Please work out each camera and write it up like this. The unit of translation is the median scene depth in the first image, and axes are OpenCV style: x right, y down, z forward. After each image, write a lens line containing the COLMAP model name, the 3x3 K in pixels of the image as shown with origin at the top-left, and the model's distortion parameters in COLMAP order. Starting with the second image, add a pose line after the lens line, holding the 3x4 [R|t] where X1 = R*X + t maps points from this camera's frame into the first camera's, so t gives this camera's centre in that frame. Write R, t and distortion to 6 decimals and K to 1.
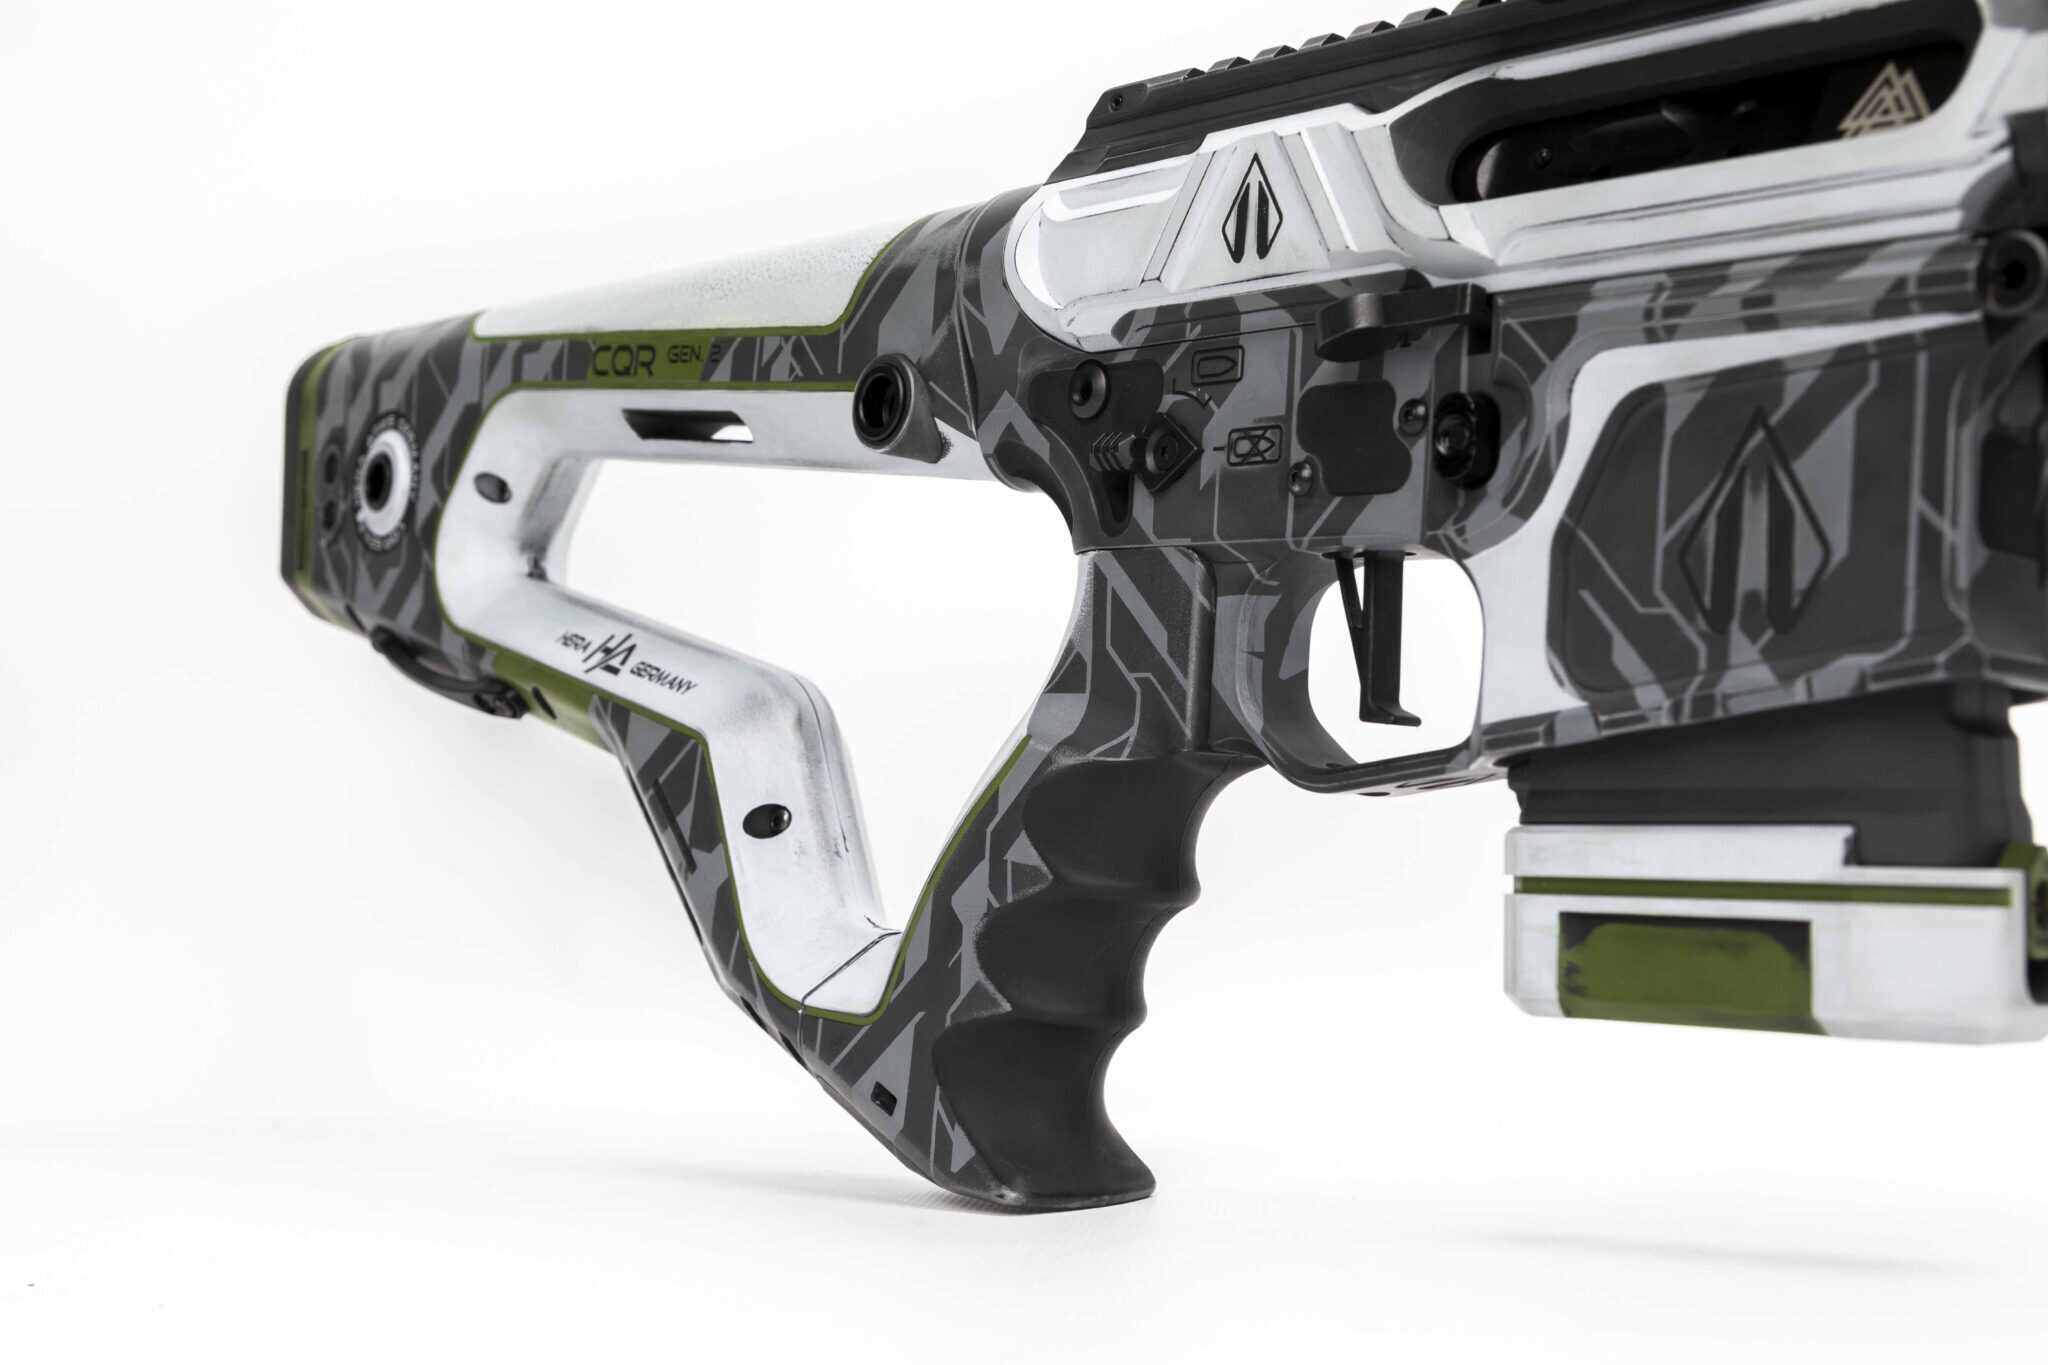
lens RADIAL K [[2409.8, 0, 1024.0], [0, 2409.8, 682.5], [0, 0, 1]] dist [-0.001093, -0.036392]
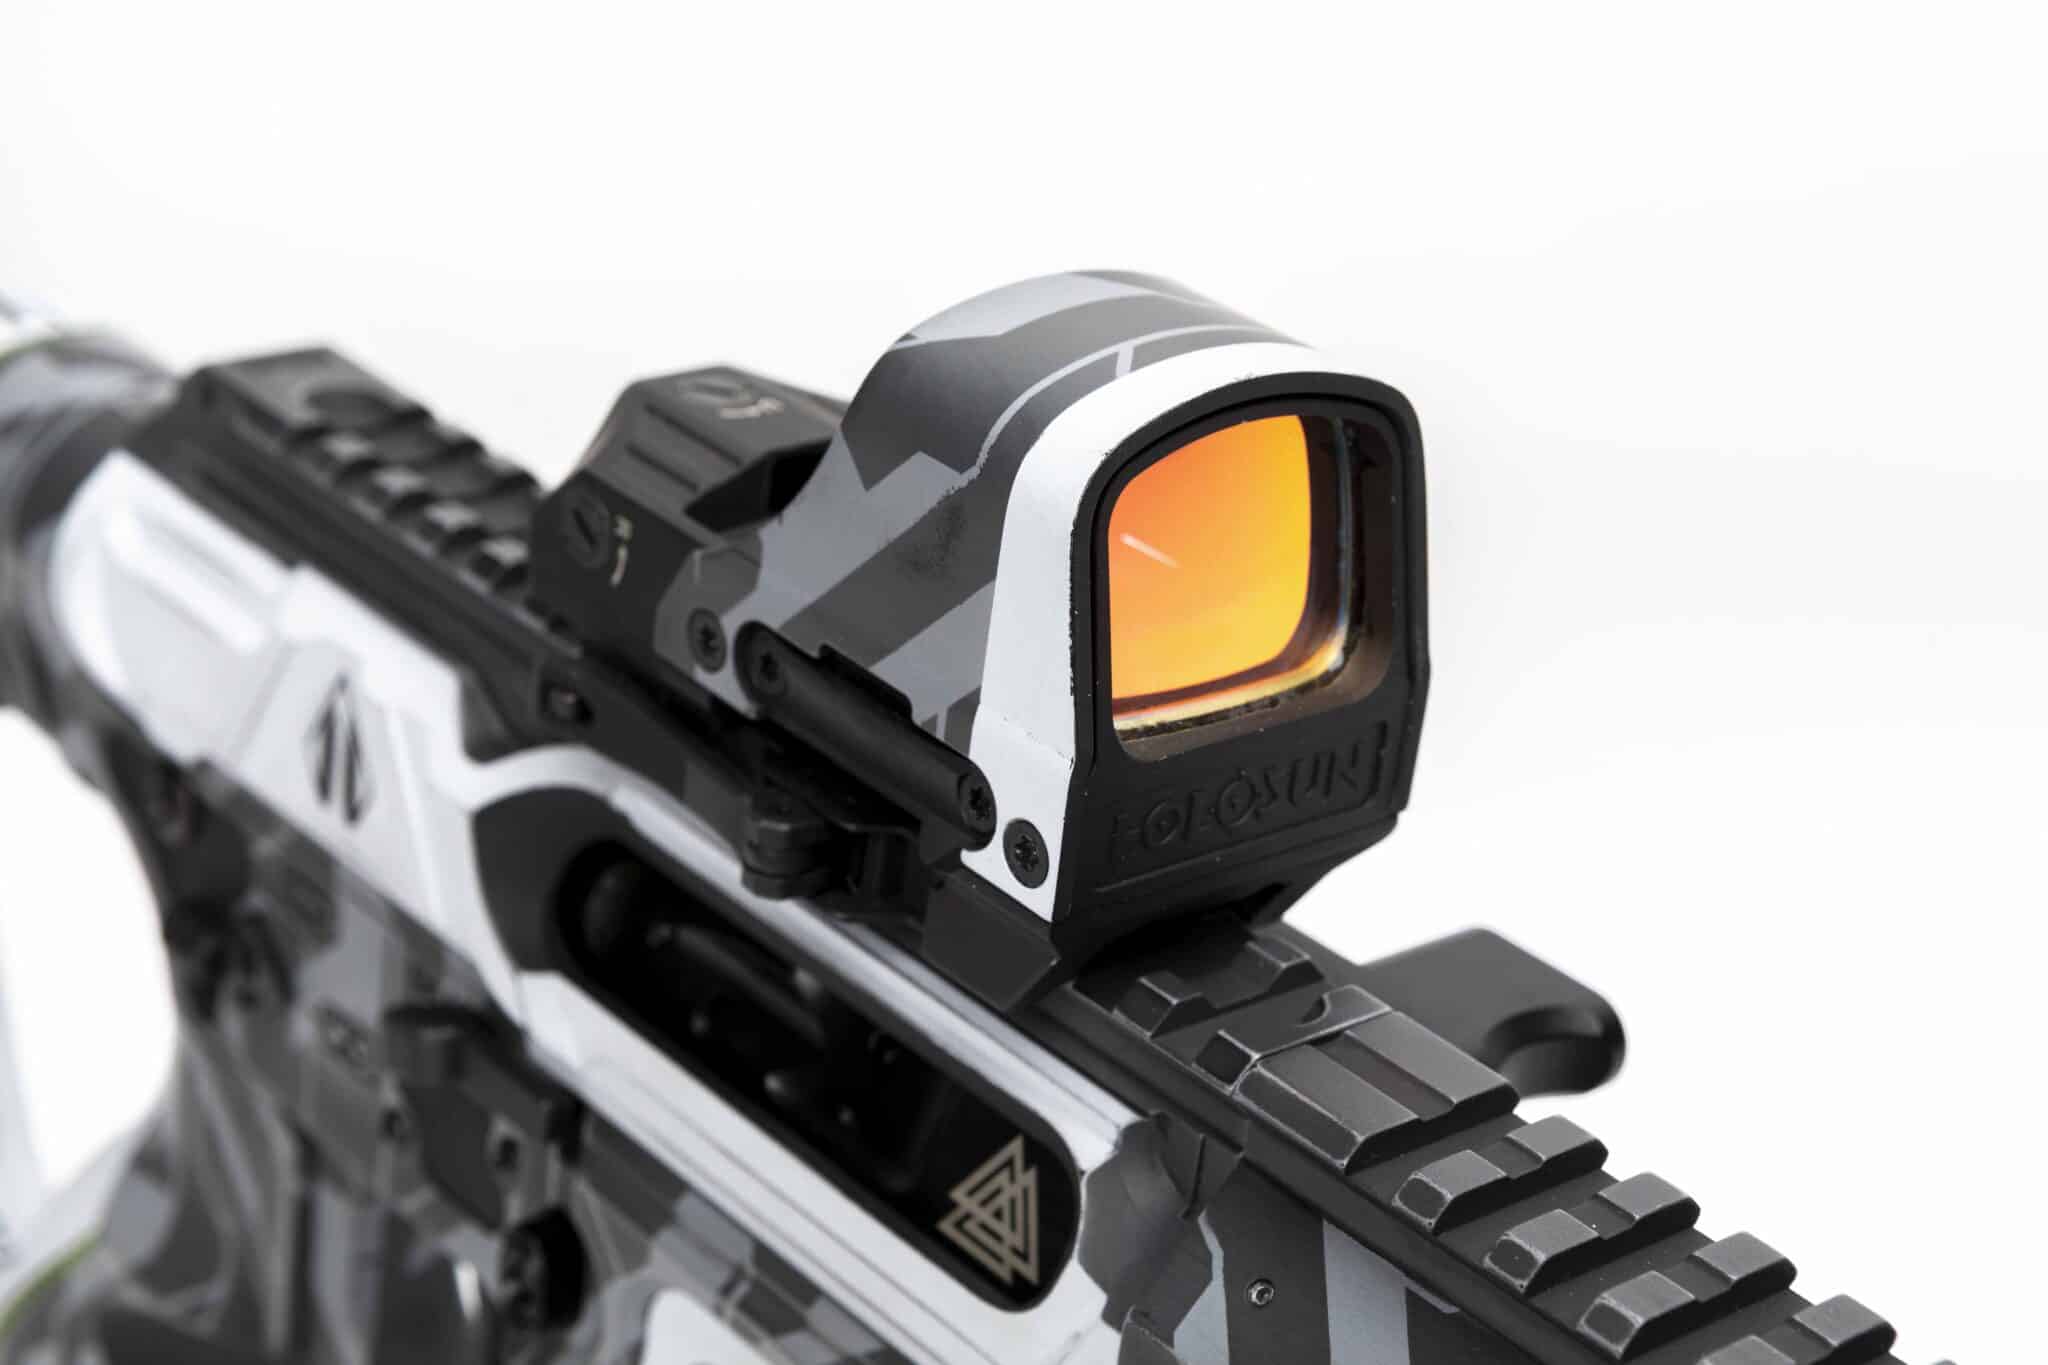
lens RADIAL K [[3961.9, 0, 1024.0], [0, 3961.9, 682.5], [0, 0, 1]] dist [0.049333, 0.366973]
pose [[0.997858, 0.063731, 0.014733, 0.264905], [-0.063531, 0.890653, 0.450224, -0.716959], [0.015571, -0.450196, 0.892794, 0.007463]]
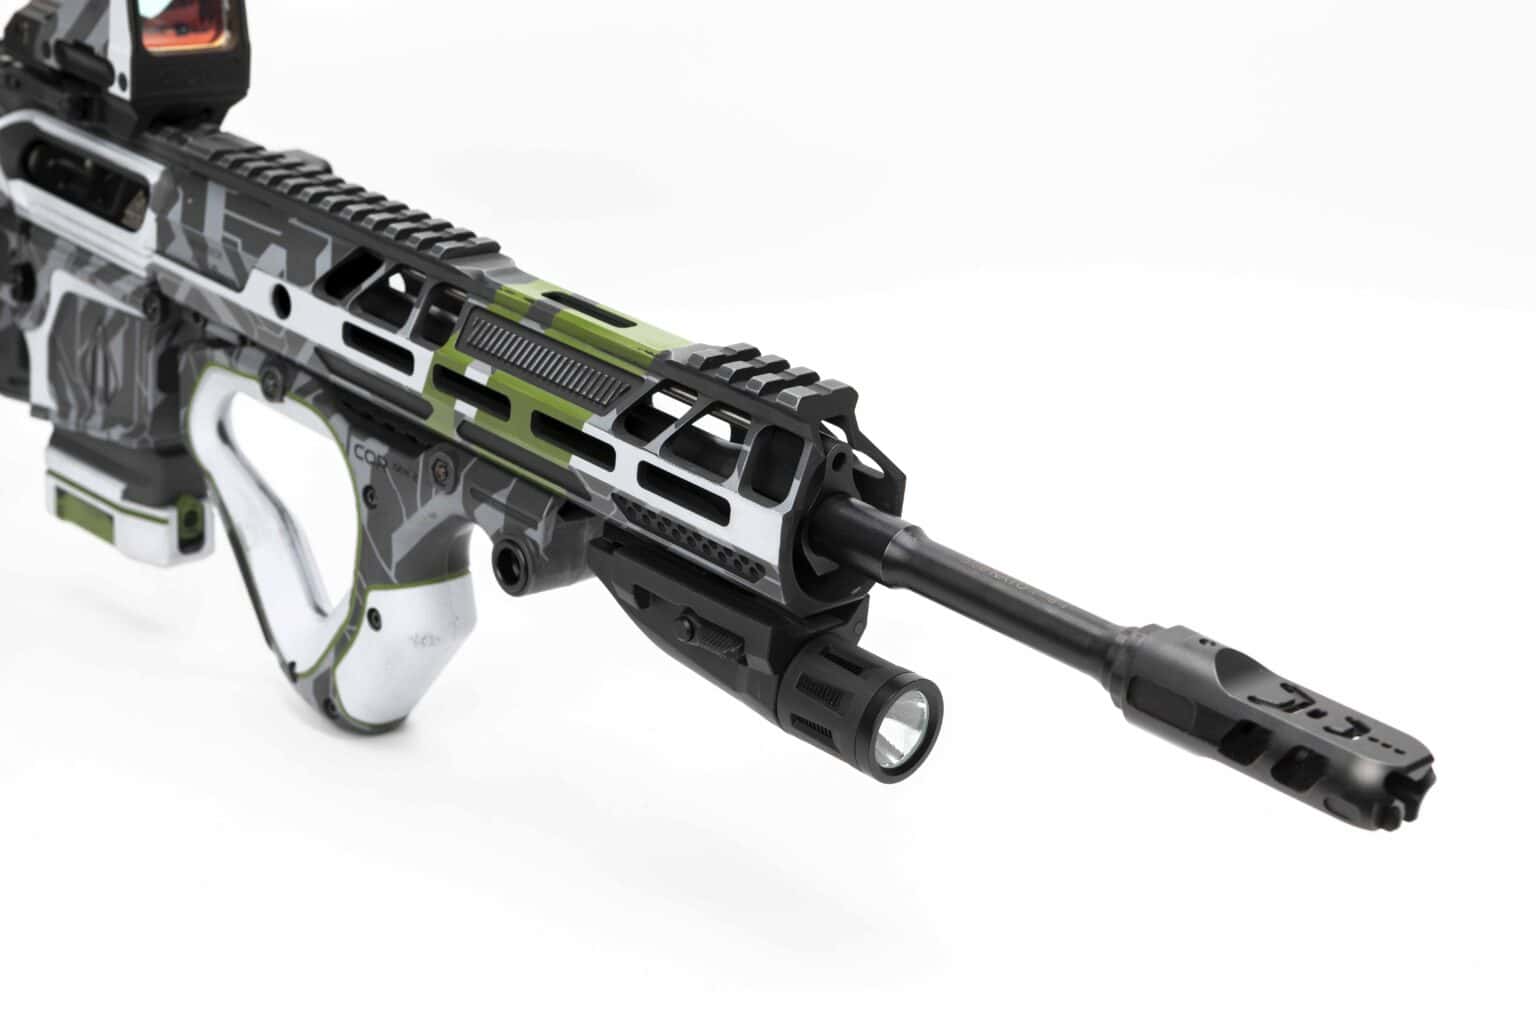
lens RADIAL K [[2434.3, 0, 768.5], [0, 2434.3, 470.8], [0, 0, 1]] dist [0.015404, 0.037981]
pose [[0.996915, 0.028865, 0.072994, 0.649596], [-0.055009, 0.920285, 0.387363, -0.781481], [-0.055994, -0.390183, 0.919033, -1.126796]]
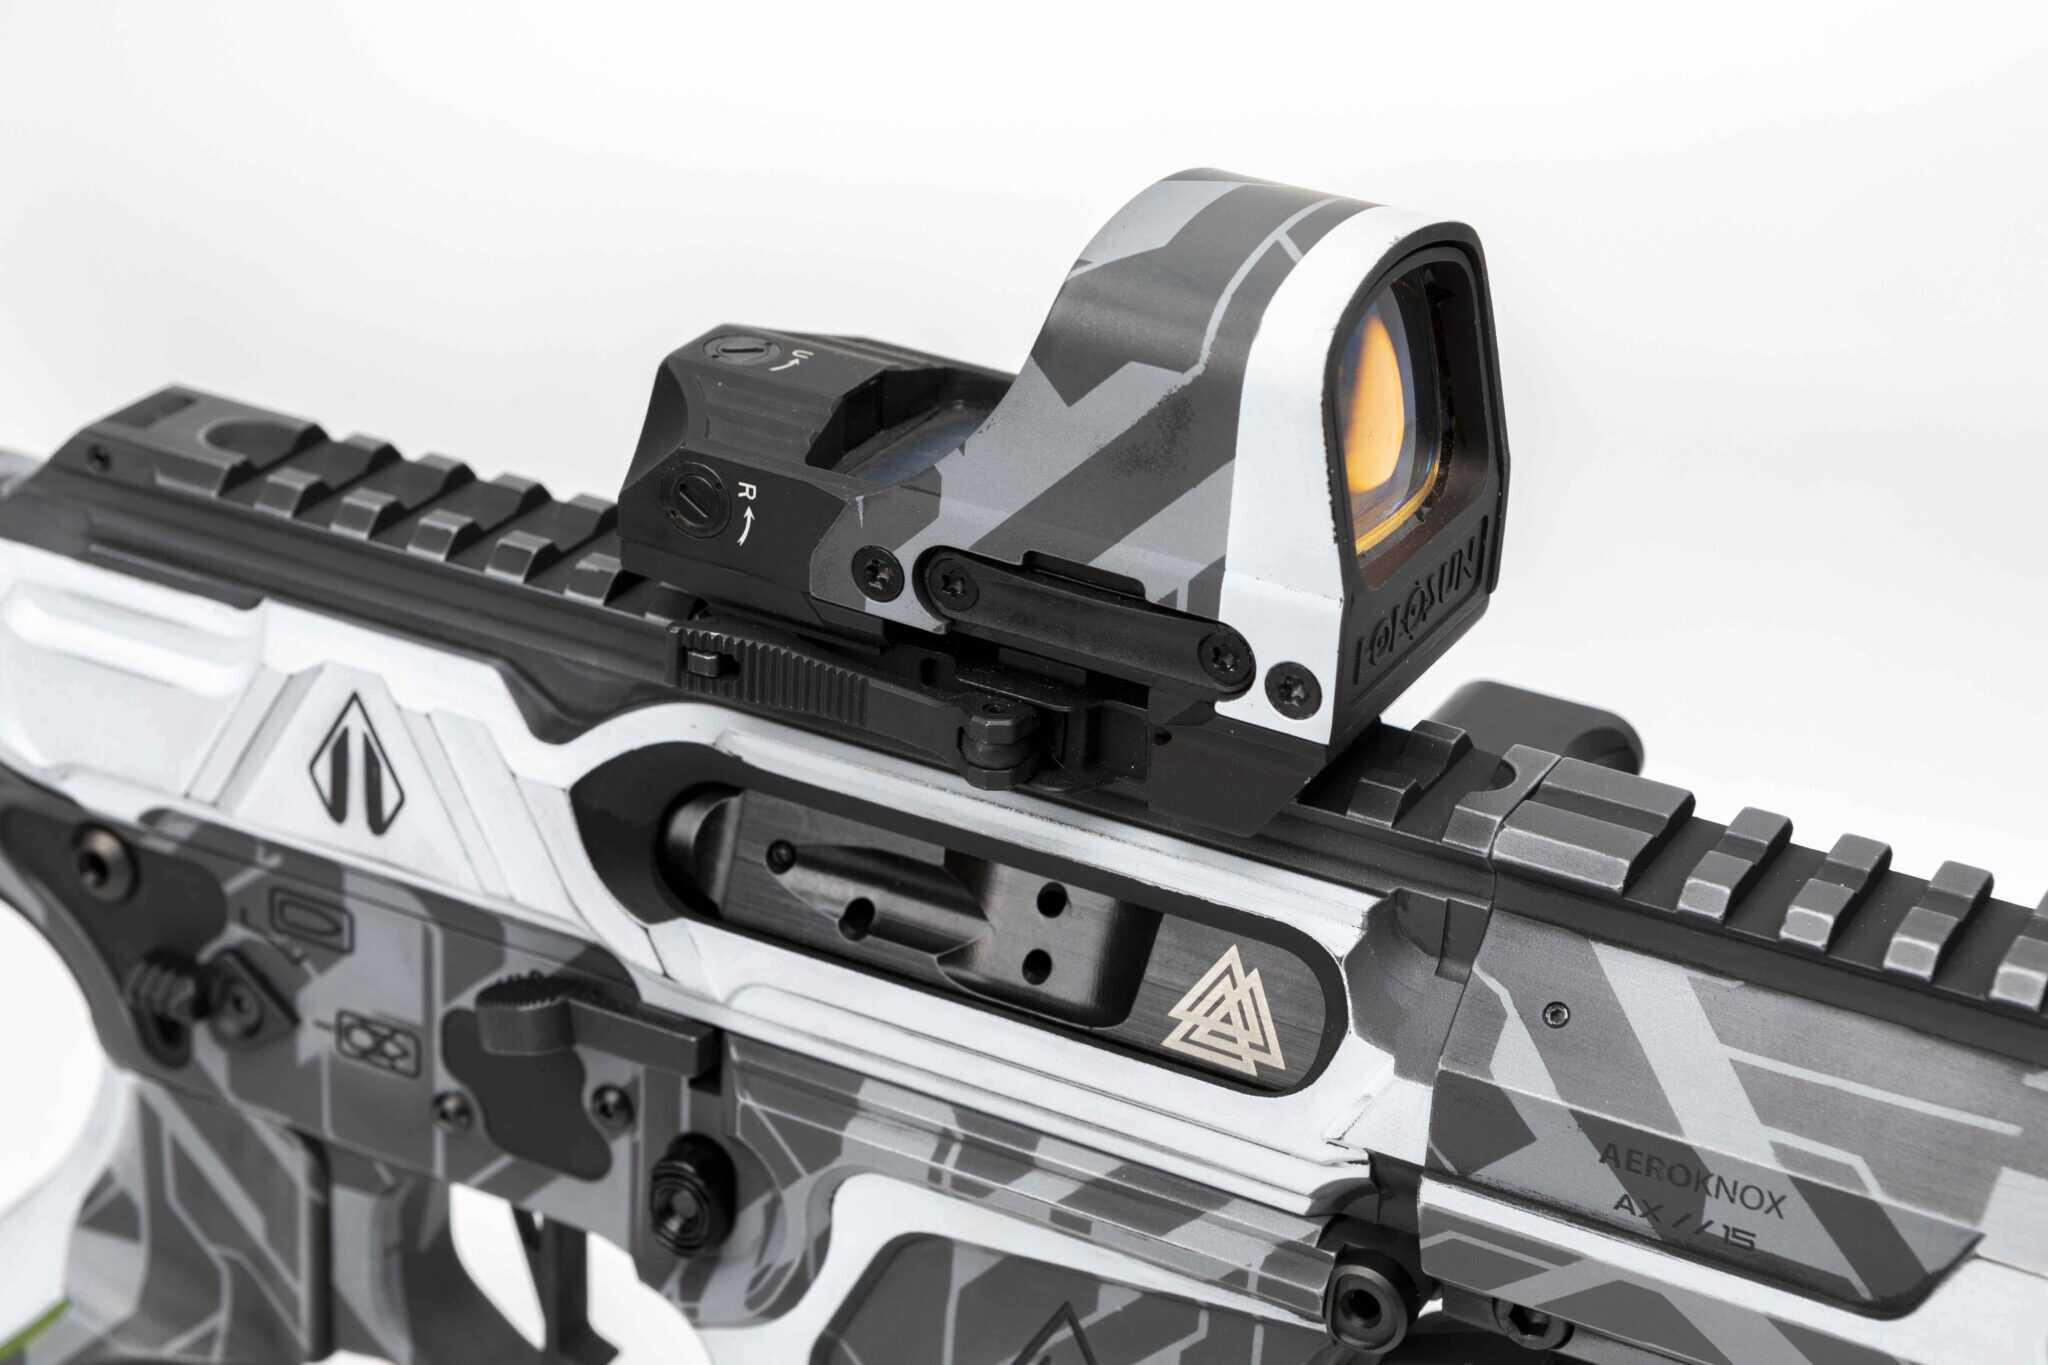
lens RADIAL K [[3961.9, 0, 1024.0], [0, 3961.9, 682.5], [0, 0, 1]] dist [0.049333, 0.366973]
pose [[0.932331, -0.156421, 0.326025, -0.096576], [-0.018791, 0.879423, 0.475669, -0.760477], [-0.361118, -0.449607, 0.816974, -0.012314]]
